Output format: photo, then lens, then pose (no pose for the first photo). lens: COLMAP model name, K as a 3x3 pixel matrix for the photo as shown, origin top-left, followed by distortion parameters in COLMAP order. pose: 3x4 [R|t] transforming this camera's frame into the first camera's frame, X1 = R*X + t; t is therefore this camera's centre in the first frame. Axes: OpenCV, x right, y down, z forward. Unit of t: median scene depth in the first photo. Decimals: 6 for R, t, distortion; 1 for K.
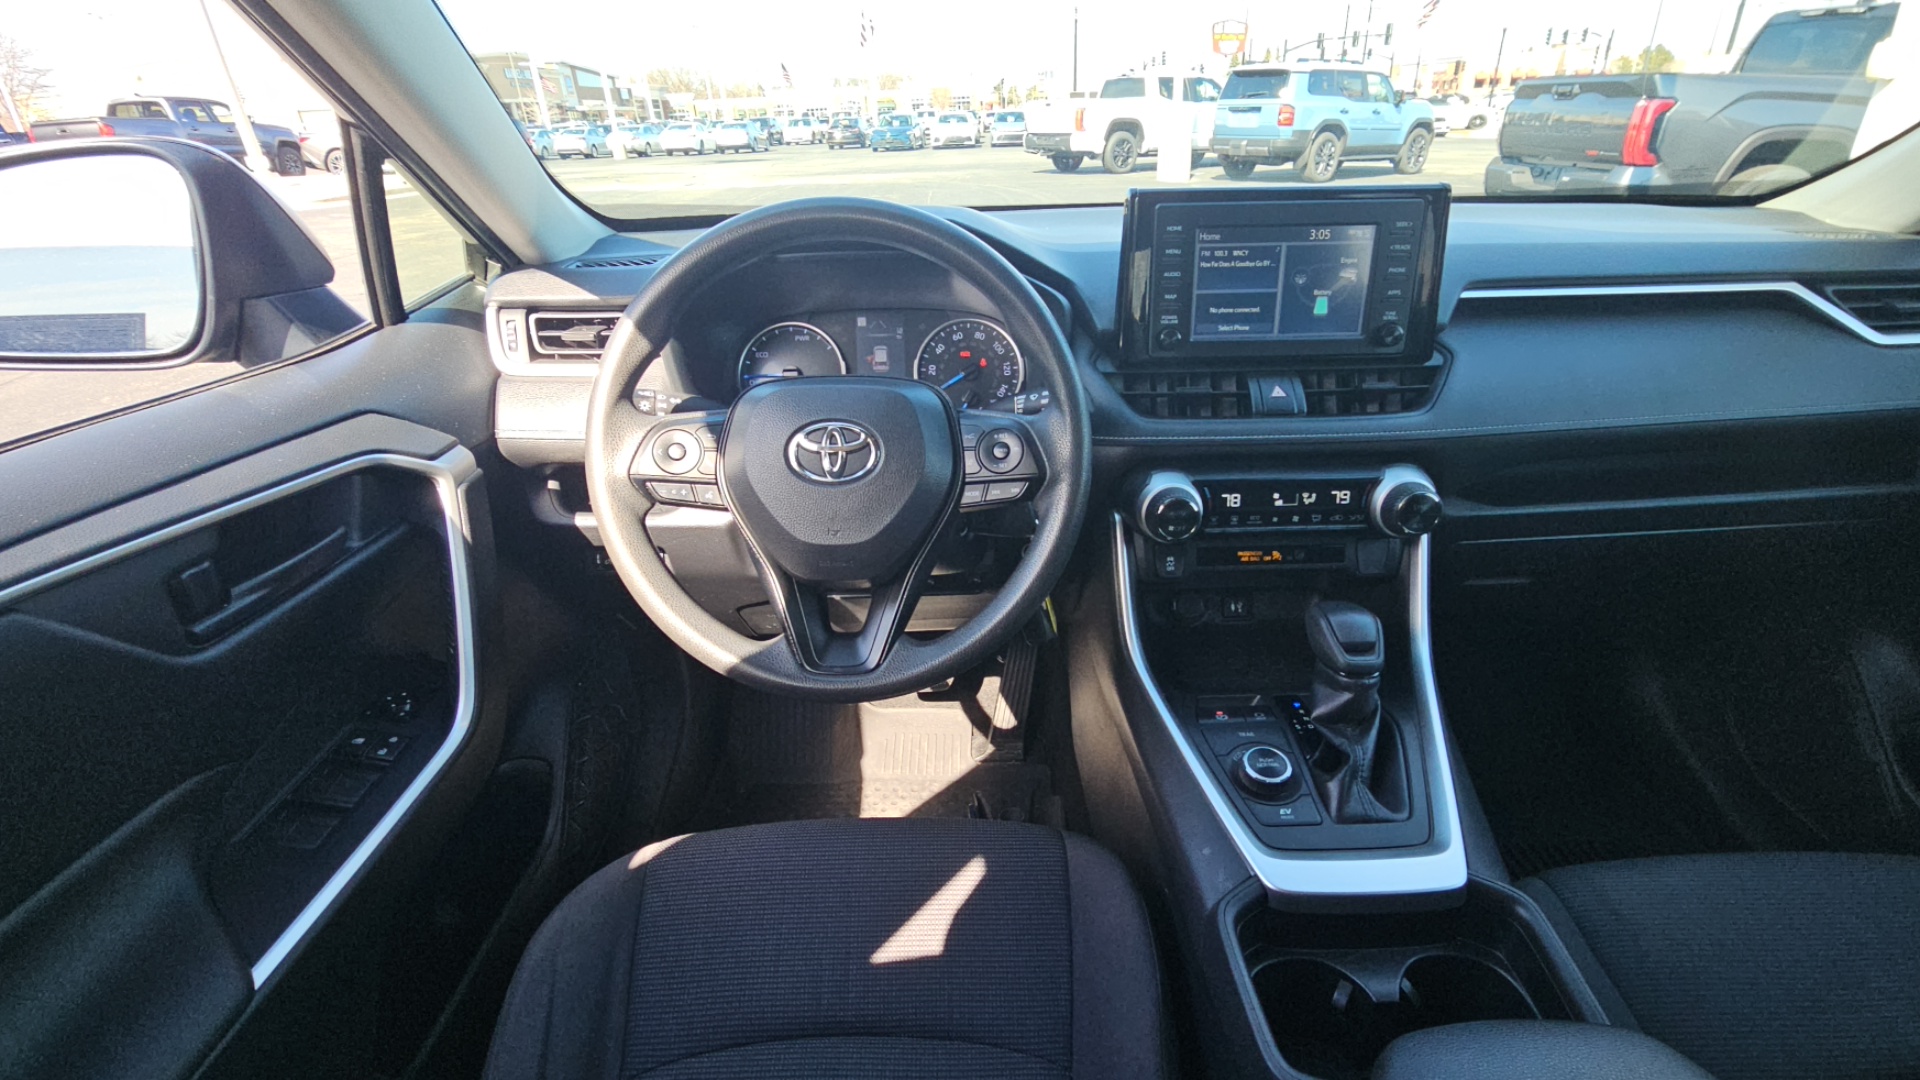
lens RADIAL K [[855.3, 0, 980.8], [0, 855.3, 548.2], [0, 0, 1]] dist [0.003141, -0.003782]
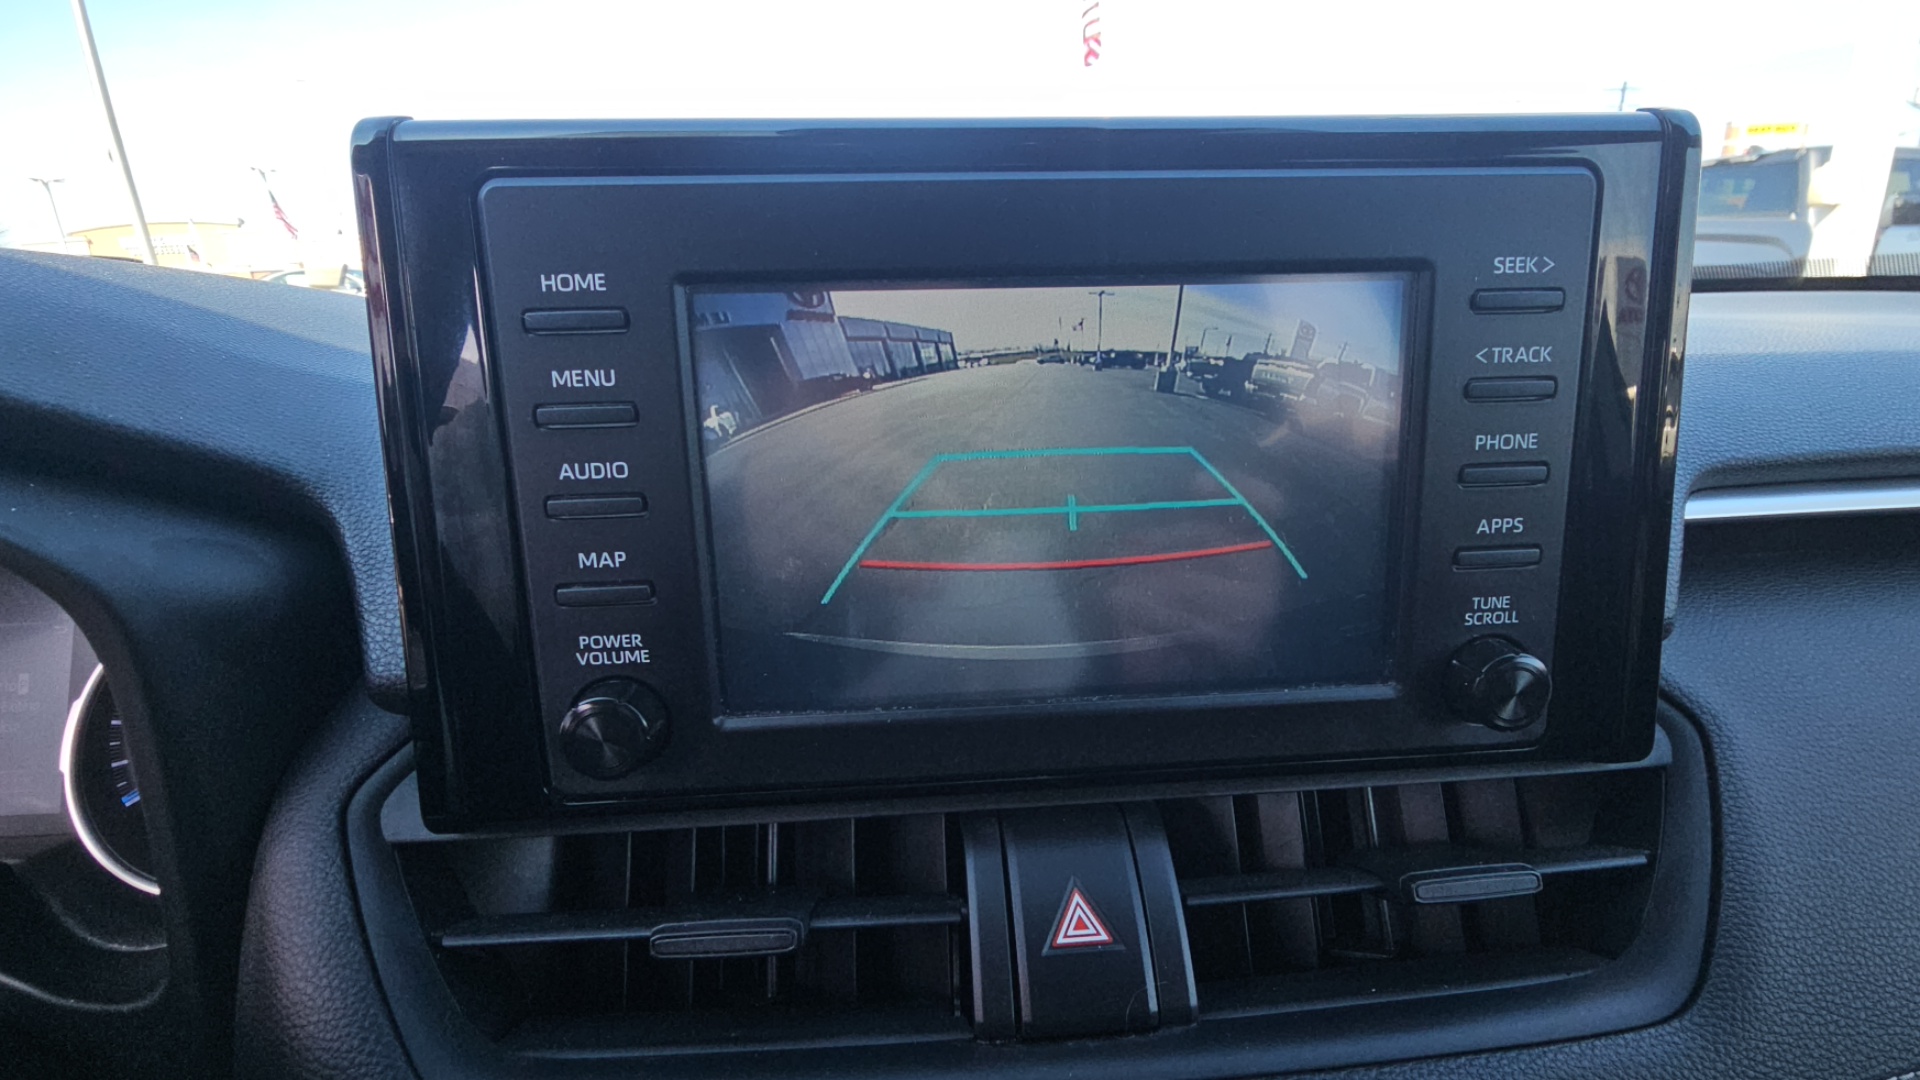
lens RADIAL K [[870.9, 0, 976.9], [0, 870.9, 540.9], [0, 0, 1]] dist [0.009468, -0.012260]
pose [[0.998275, -0.021153, 0.054762, 0.292863], [0.030104, 0.985295, -0.168191, -0.238564], [-0.050399, 0.169549, 0.984232, 0.704378]]
